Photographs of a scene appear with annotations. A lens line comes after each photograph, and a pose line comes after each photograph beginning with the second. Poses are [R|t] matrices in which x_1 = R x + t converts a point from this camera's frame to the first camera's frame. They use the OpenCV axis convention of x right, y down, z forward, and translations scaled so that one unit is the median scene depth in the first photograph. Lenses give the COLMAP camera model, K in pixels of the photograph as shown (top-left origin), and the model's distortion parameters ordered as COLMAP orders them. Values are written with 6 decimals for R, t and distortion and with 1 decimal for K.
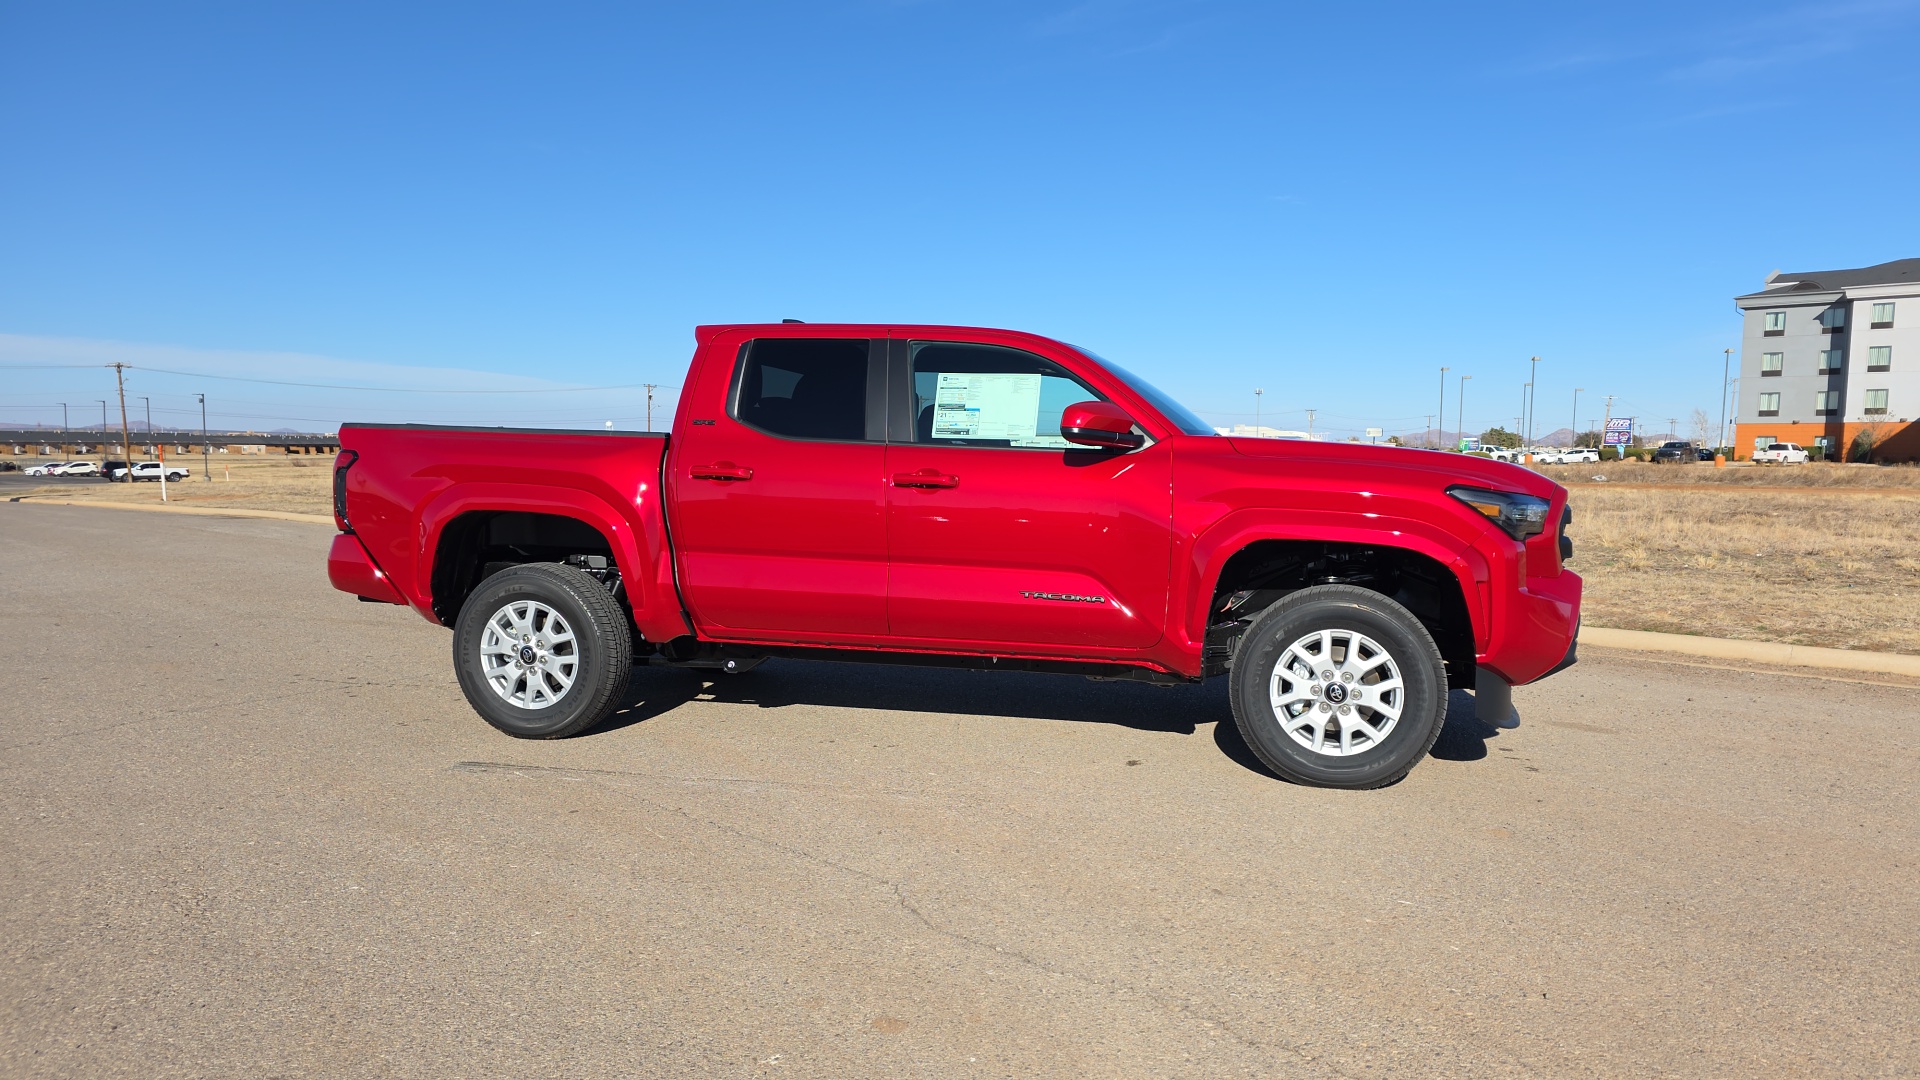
lens RADIAL K [[1338.6, 0, 986.6], [0, 1338.6, 542.0], [0, 0, 1]] dist [0.068541, -0.061674]
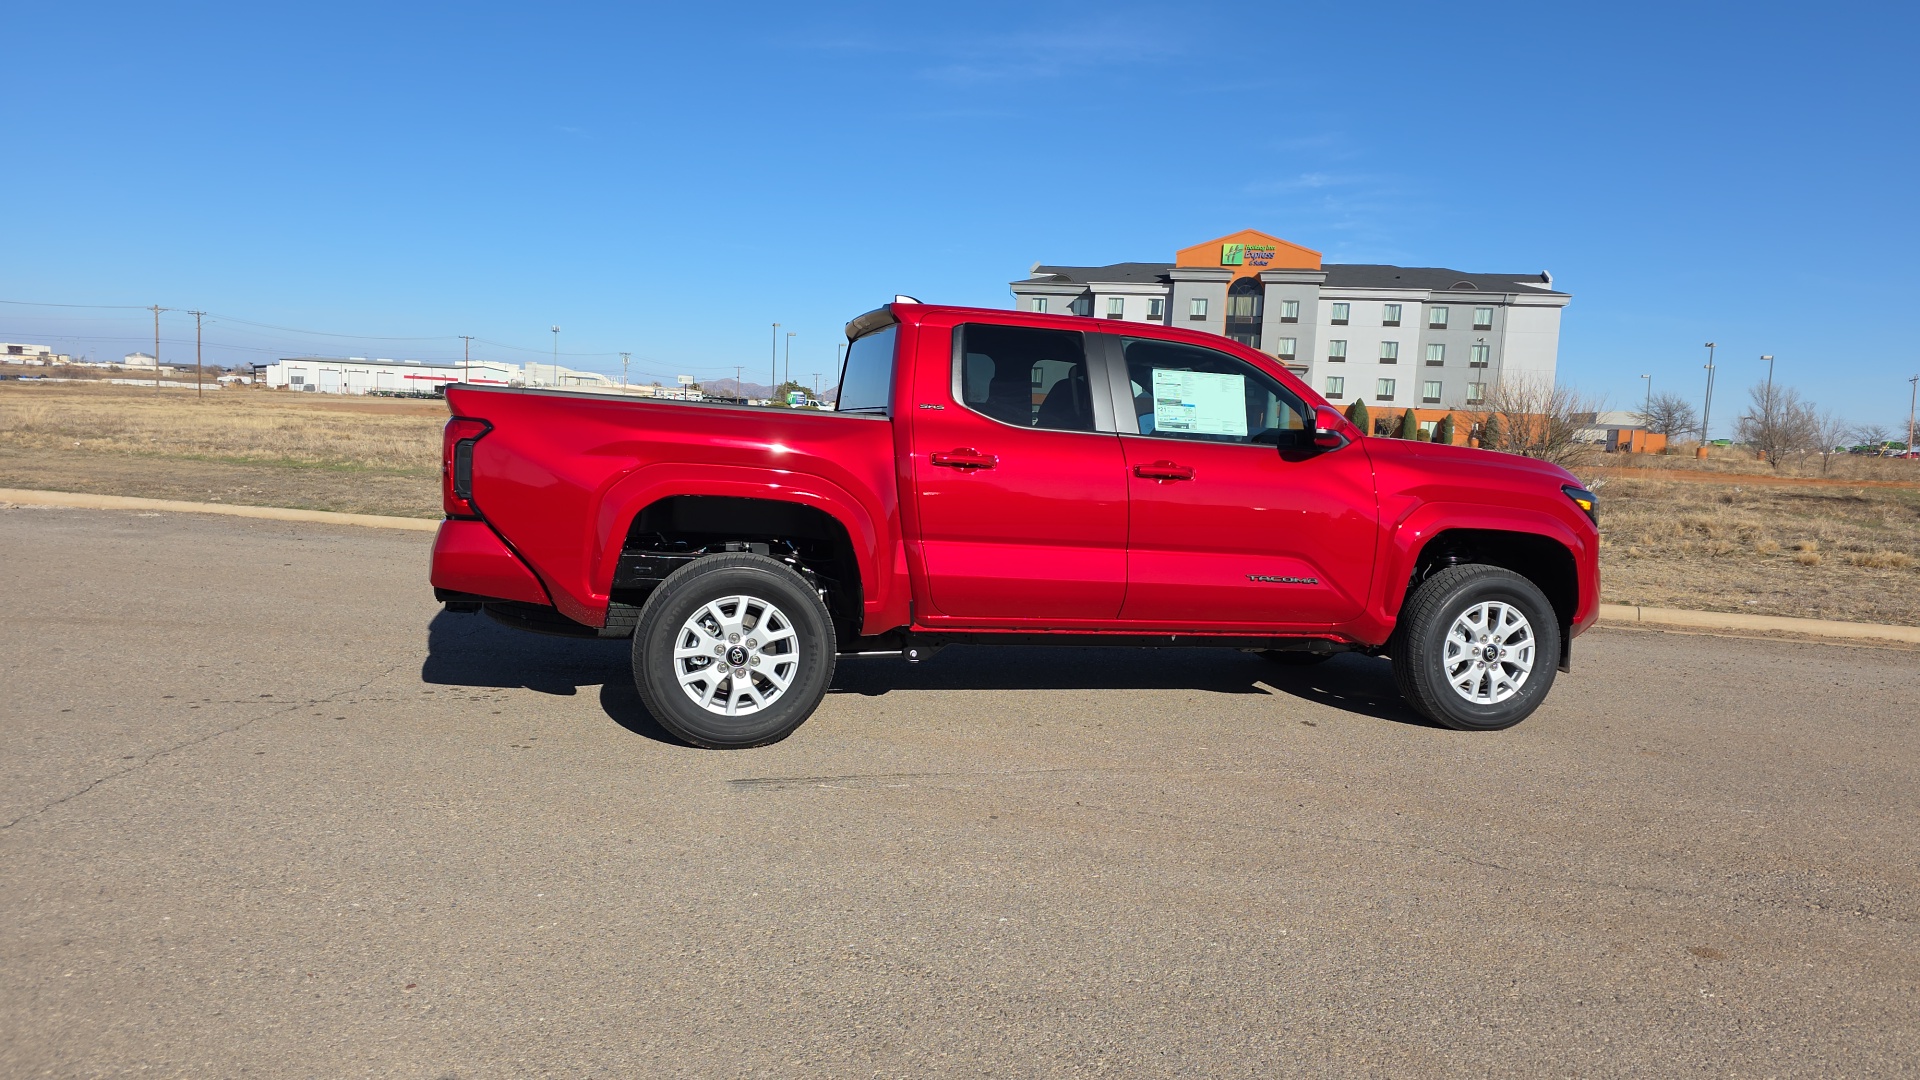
lens RADIAL K [[1338.6, 0, 986.6], [0, 1338.6, 542.0], [0, 0, 1]] dist [0.068541, -0.061674]
pose [[0.867268, -0.012595, 0.497682, -0.641077], [-0.007436, 0.999241, 0.038246, -0.027971], [-0.497786, -0.036871, 0.866516, 0.142846]]
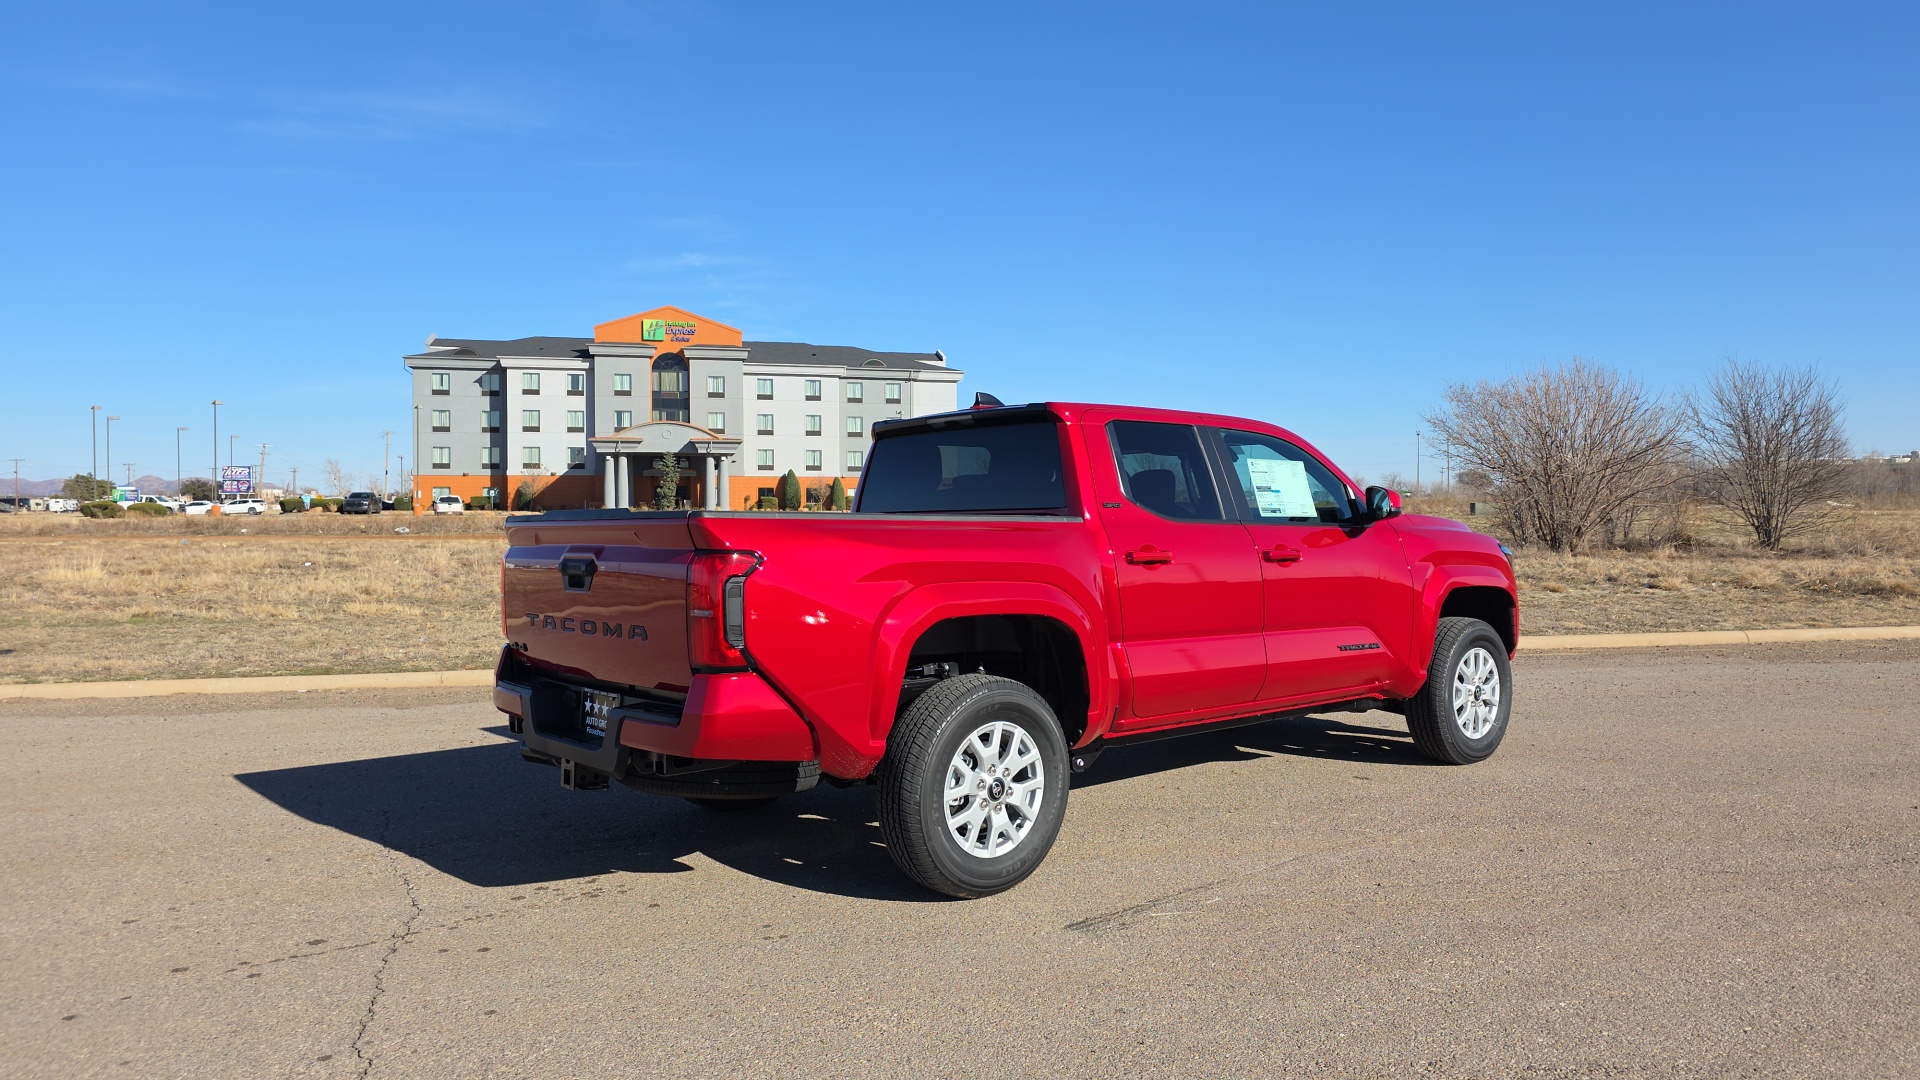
lens RADIAL K [[1330.7, 0, 1029.6], [0, 1330.7, 497.1], [0, 0, 1]] dist [0.073535, -0.171747]
pose [[0.537528, -0.004383, 0.843234, -1.011031], [0.061867, 0.997496, -0.034253, -0.064010], [-0.840973, 0.070580, 0.536453, 0.536334]]
